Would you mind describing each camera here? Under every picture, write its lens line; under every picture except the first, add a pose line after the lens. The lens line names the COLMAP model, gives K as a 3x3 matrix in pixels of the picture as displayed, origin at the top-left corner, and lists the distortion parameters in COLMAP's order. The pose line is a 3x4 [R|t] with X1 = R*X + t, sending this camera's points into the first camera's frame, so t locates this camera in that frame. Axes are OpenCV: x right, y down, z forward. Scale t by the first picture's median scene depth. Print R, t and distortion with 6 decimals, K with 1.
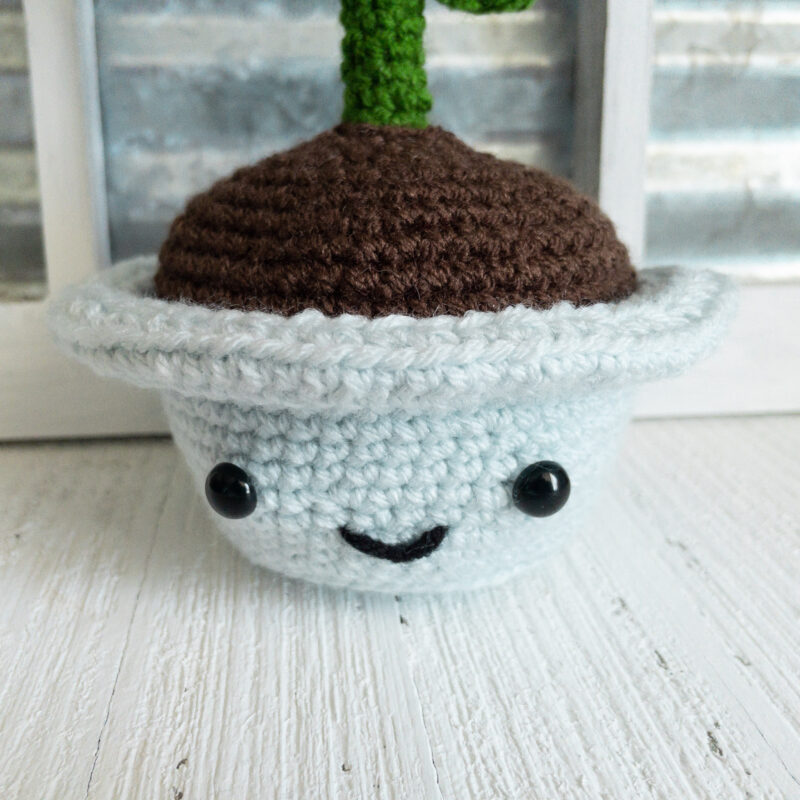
lens RADIAL K [[897.7, 0, 351.3], [0, 897.7, 404.0], [0, 0, 1]] dist [0.074842, -0.183518]
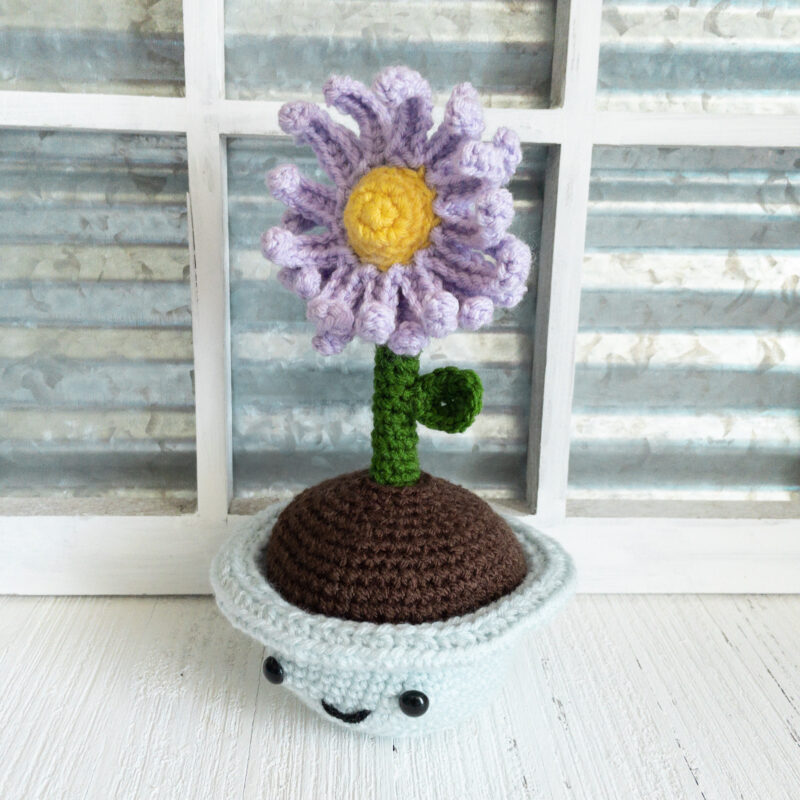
lens RADIAL K [[880.5, 0, 383.1], [0, 880.5, 399.2], [0, 0, 1]] dist [0.082675, -0.138780]
pose [[0.998632, 0.044774, -0.026995, 0.052429], [-0.044425, 0.998923, 0.013415, -0.526903], [0.027566, -0.012197, 0.999546, -0.868057]]
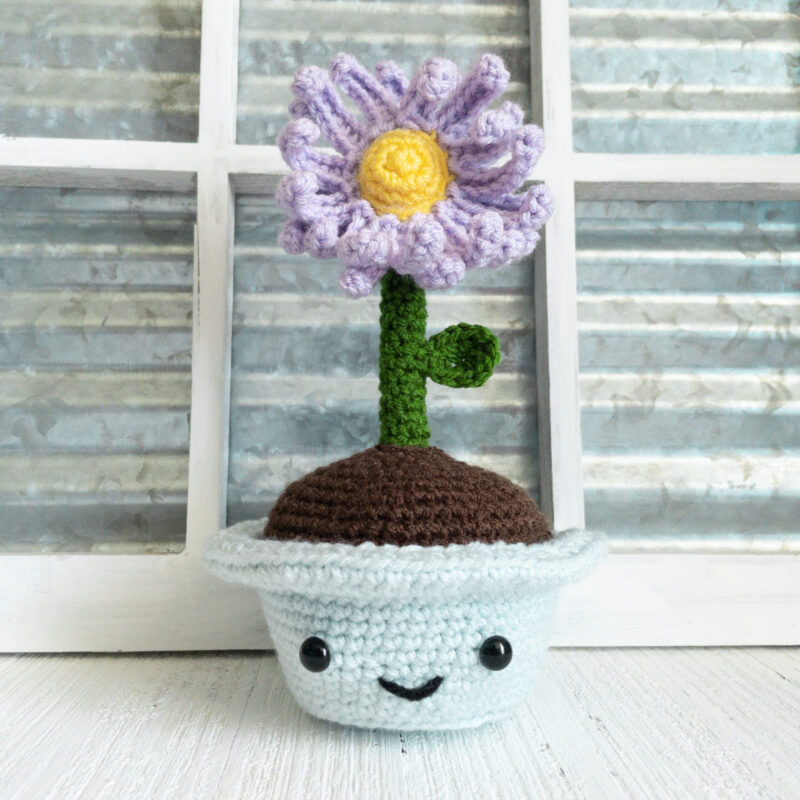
lens RADIAL K [[880.3, 0, 399.6], [0, 880.3, 379.5], [0, 0, 1]] dist [0.083417, -0.143143]
pose [[0.999487, 0.009840, -0.030489, 0.093945], [-0.019923, 0.936175, -0.350970, 0.184353], [0.025090, 0.351397, 0.935890, -0.692383]]
